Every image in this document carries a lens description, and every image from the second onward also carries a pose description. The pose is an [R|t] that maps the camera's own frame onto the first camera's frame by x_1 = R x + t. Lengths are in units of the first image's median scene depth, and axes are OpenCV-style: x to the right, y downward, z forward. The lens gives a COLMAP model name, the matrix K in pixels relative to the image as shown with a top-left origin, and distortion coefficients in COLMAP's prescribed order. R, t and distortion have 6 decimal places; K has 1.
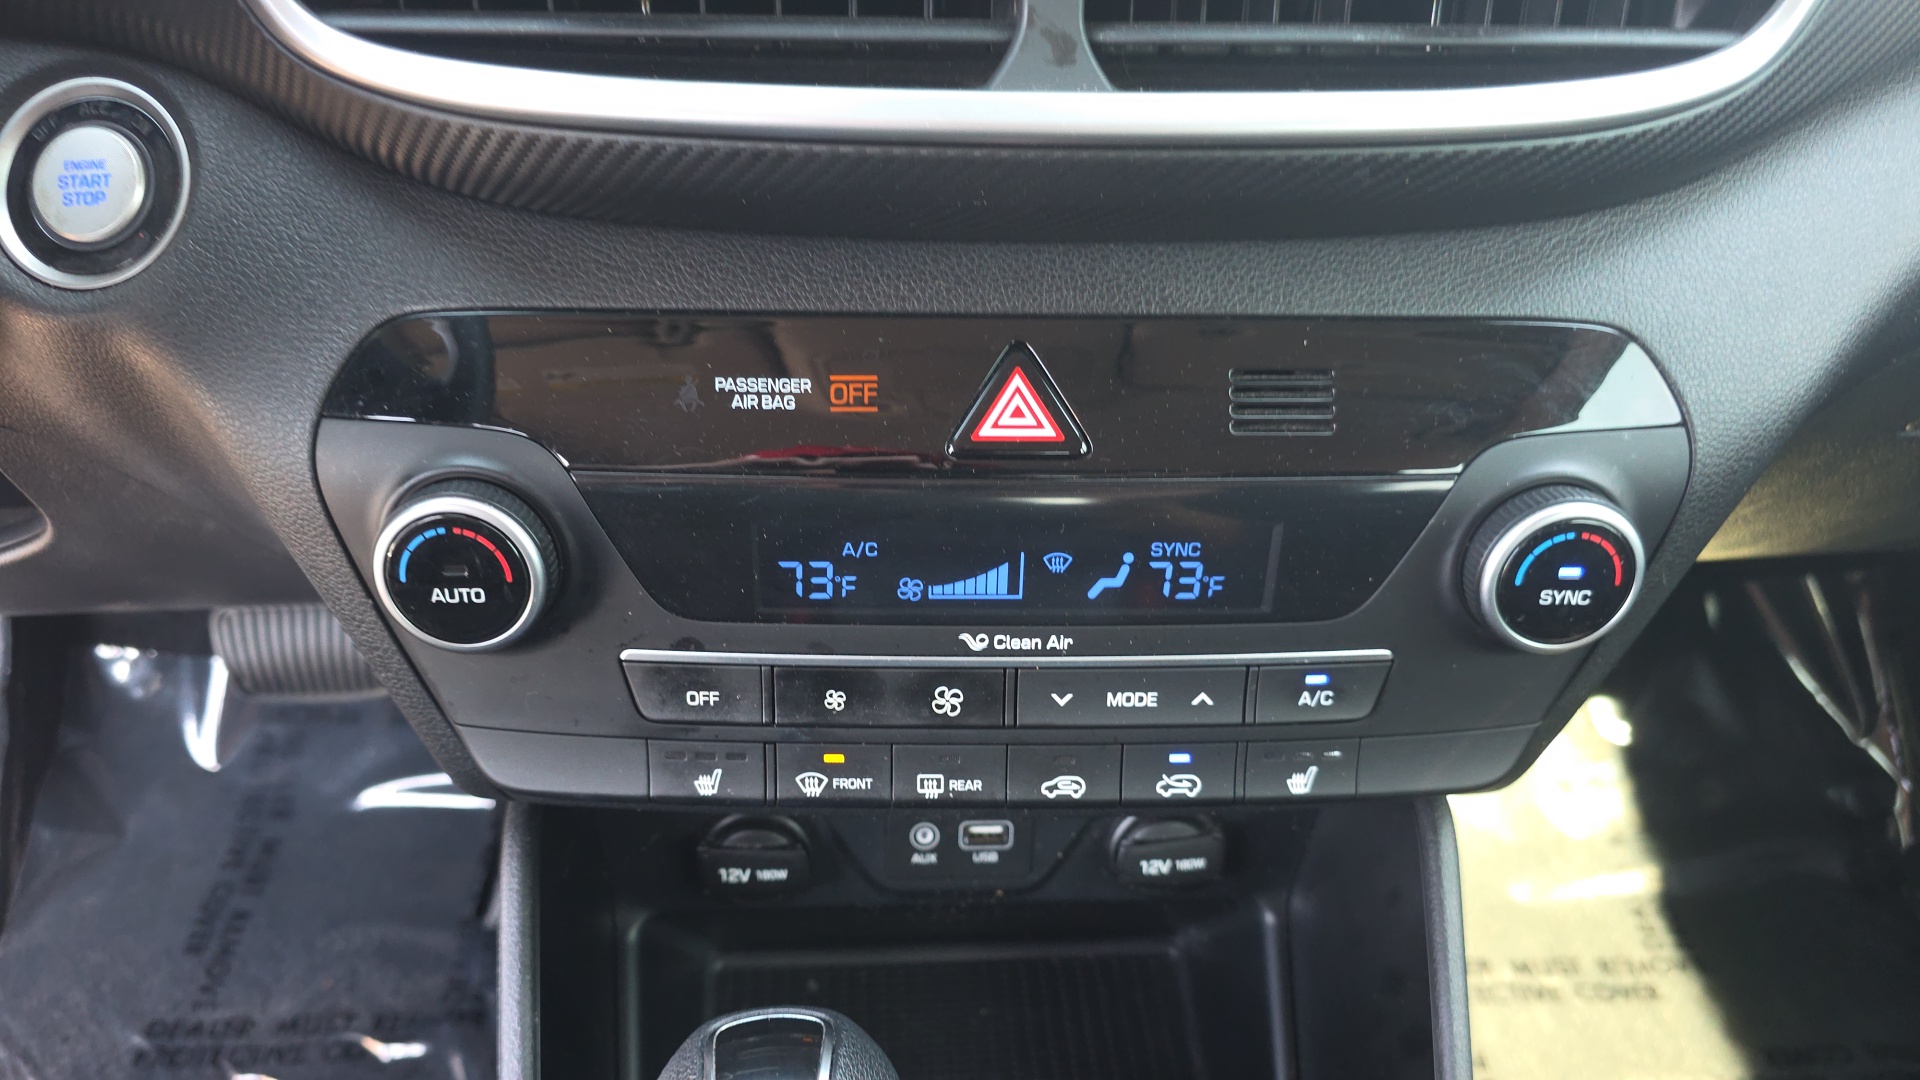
lens RADIAL K [[1344.8, 0, 949.7], [0, 1344.8, 596.3], [0, 0, 1]] dist [0.111899, -0.212017]
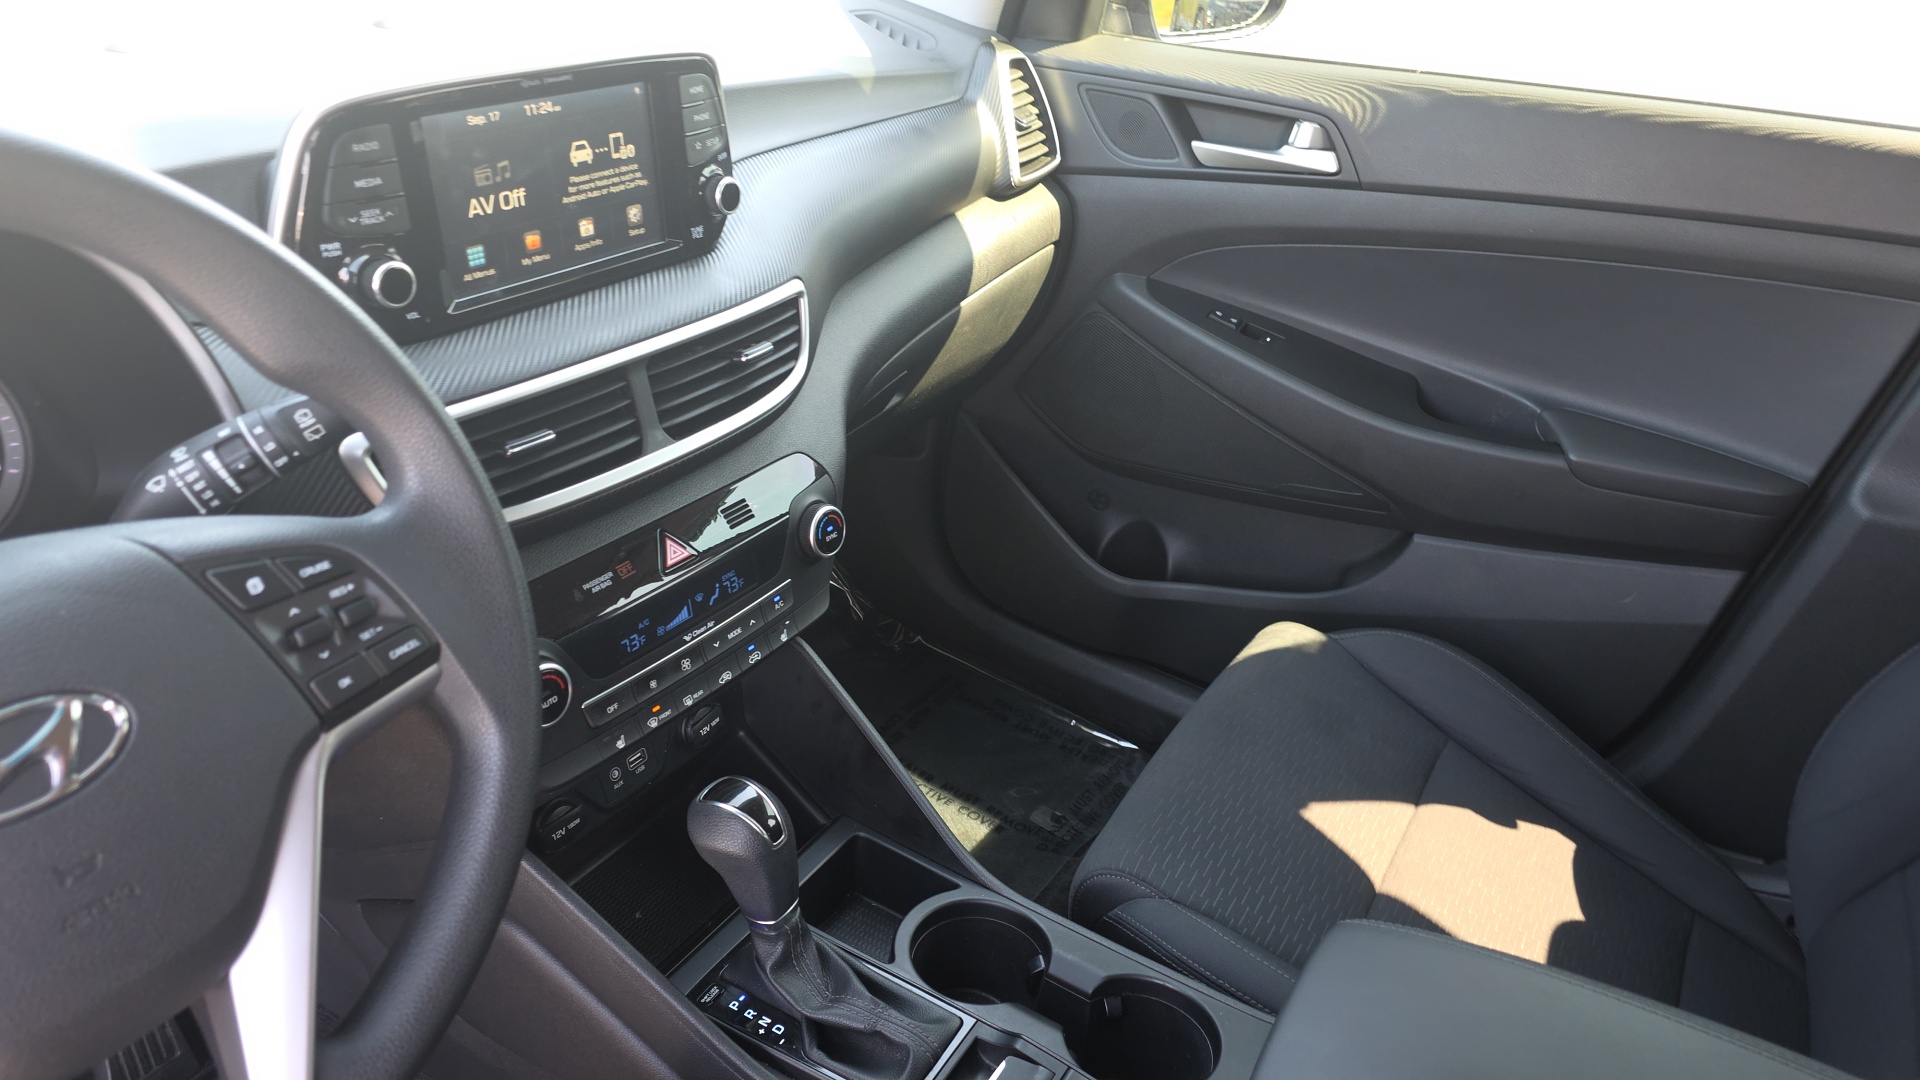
lens RADIAL K [[1310.9, 0, 961.4], [0, 1310.9, 522.5], [0, 0, 1]] dist [0.077562, -0.111176]
pose [[0.586242, -0.376785, 0.717184, -1.432849], [0.444237, 0.889812, 0.104349, -0.198542], [-0.677476, 0.257426, 0.689027, -1.202836]]
